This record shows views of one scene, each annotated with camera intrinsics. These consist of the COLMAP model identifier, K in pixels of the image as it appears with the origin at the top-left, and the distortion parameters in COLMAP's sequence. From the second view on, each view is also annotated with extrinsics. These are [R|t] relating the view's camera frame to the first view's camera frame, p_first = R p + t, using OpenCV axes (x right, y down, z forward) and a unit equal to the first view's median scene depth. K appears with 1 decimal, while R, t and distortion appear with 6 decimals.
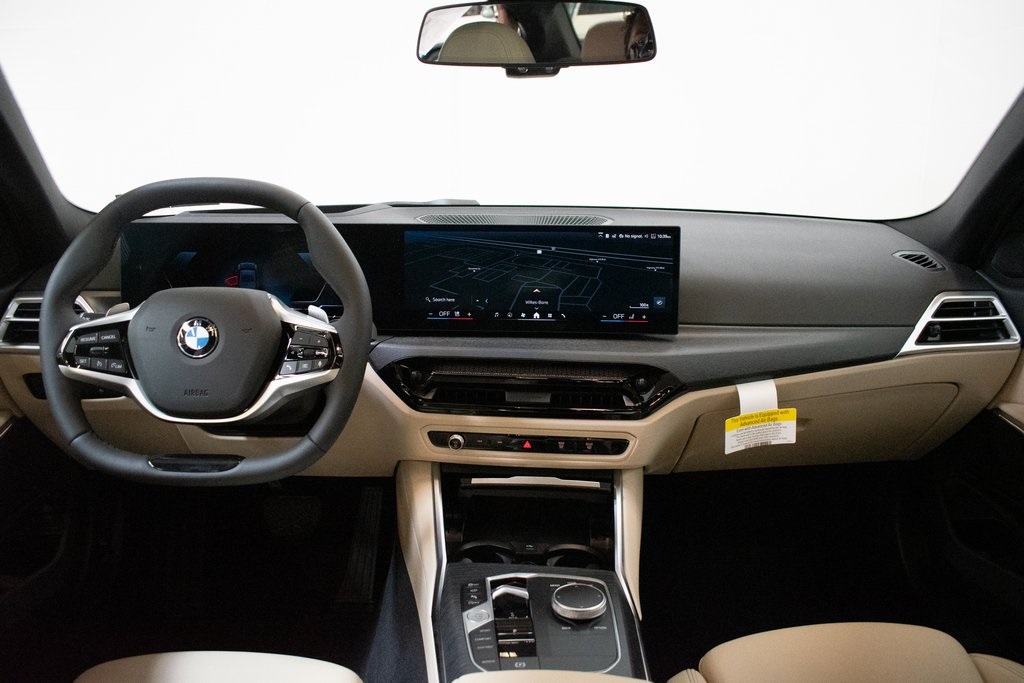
lens RADIAL K [[846.1, 0, 512.0], [0, 846.1, 341.5], [0, 0, 1]] dist [-0.103796, 0.001361]
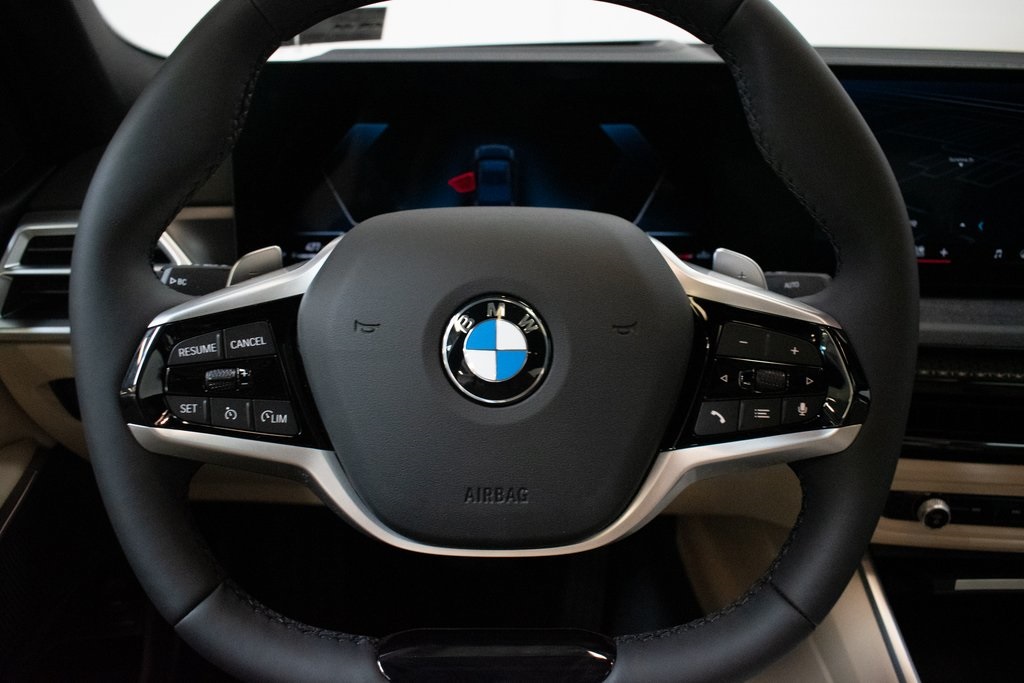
lens RADIAL K [[846.1, 0, 512.0], [0, 846.1, 341.5], [0, 0, 1]] dist [-0.103796, 0.001361]
pose [[0.998962, -0.000762, -0.045539, -0.301331], [0.007042, 0.990421, 0.137899, -0.051769], [0.044997, -0.138077, 0.989399, 0.534237]]
